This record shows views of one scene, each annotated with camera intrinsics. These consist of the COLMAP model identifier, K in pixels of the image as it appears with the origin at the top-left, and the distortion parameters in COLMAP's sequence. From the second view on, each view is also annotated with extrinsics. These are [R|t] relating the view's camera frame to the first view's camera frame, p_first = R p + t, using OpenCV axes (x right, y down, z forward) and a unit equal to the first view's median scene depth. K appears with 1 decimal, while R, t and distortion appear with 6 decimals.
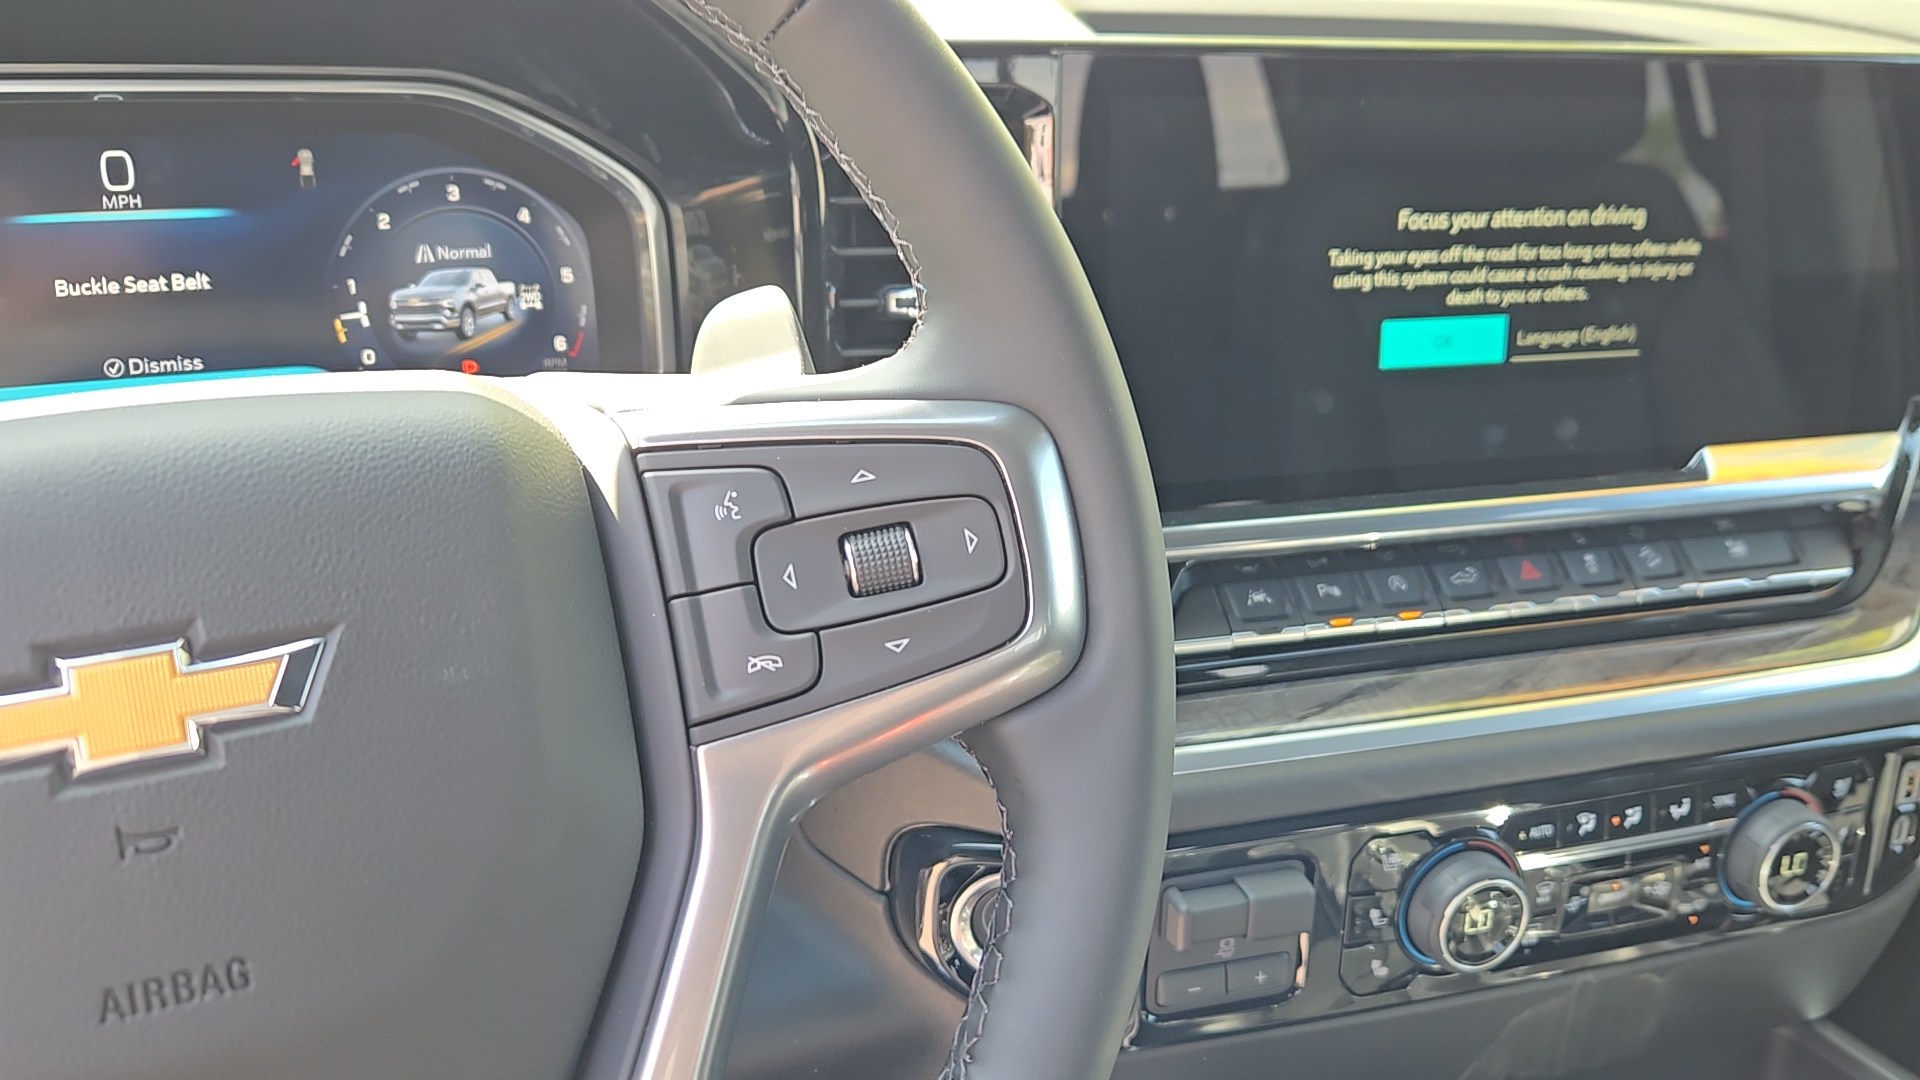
lens RADIAL K [[1609.0, 0, 923.0], [0, 1609.0, 550.6], [0, 0, 1]] dist [0.018975, -0.005283]
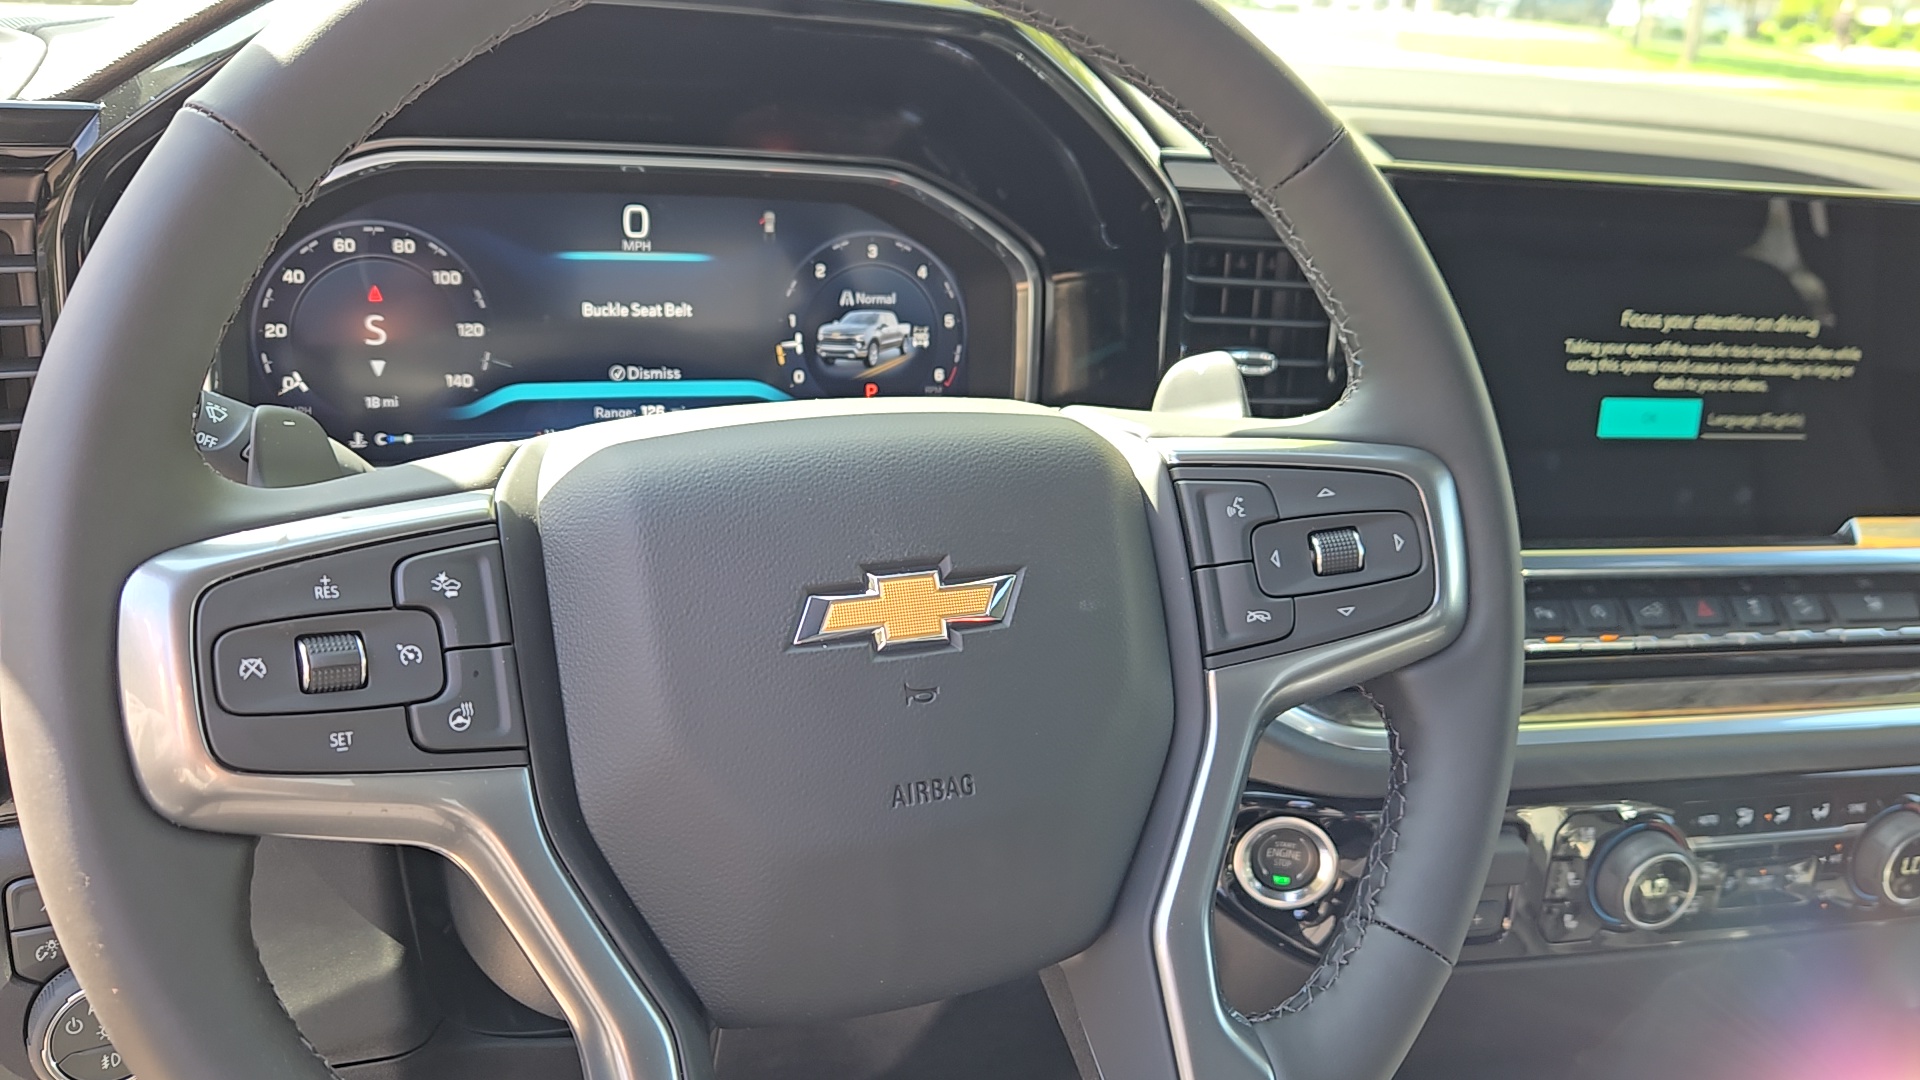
lens RADIAL K [[1609.0, 0, 925.2], [0, 1609.0, 545.8], [0, 0, 1]] dist [0.018975, -0.005283]
pose [[0.997546, 0.066346, -0.022351, -0.201093], [-0.066784, 0.997577, -0.019498, 0.029712], [0.021003, 0.020943, 0.999560, -0.250849]]
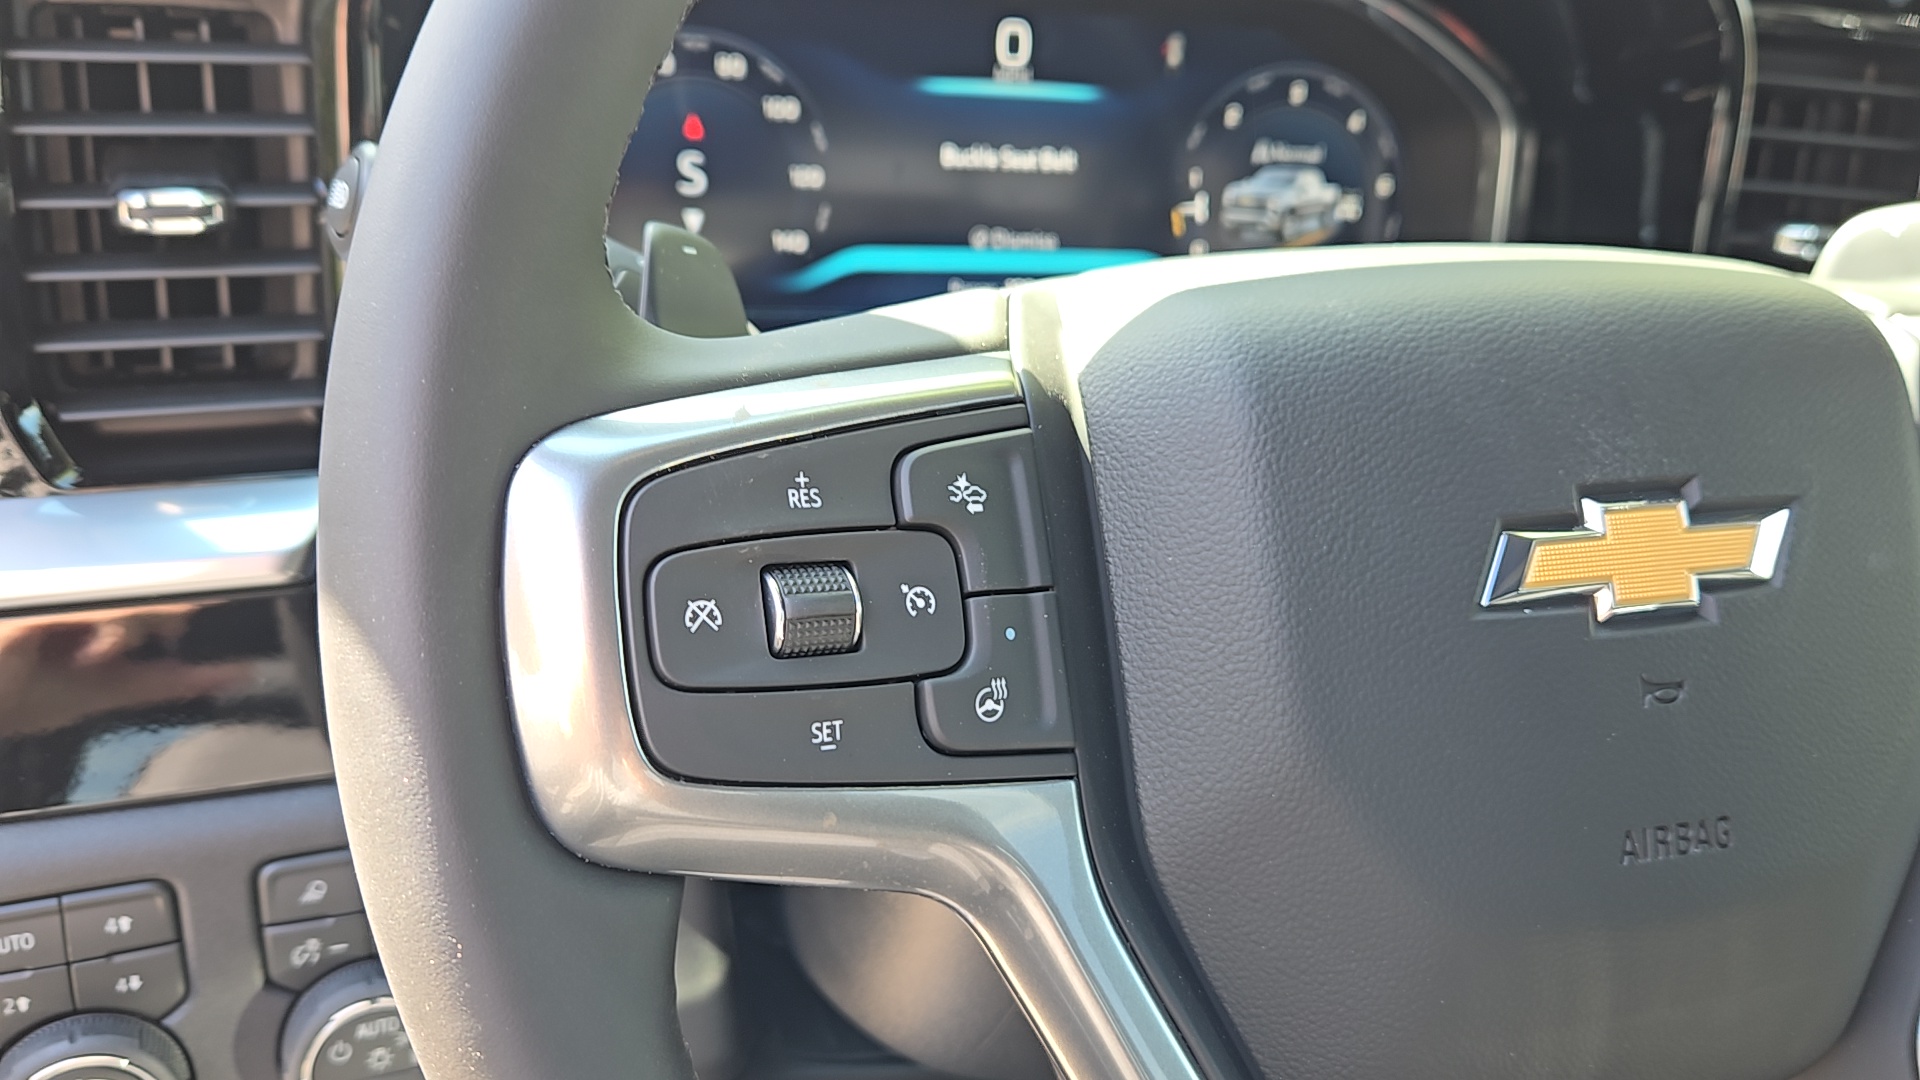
lens RADIAL K [[1609.0, 0, 945.4], [0, 1609.0, 552.5], [0, 0, 1]] dist [0.018975, -0.005283]
pose [[0.990220, 0.105354, -0.091457, -0.375122], [-0.102650, 0.994143, 0.033798, 0.047438], [0.094482, -0.024080, 0.995235, -0.018416]]
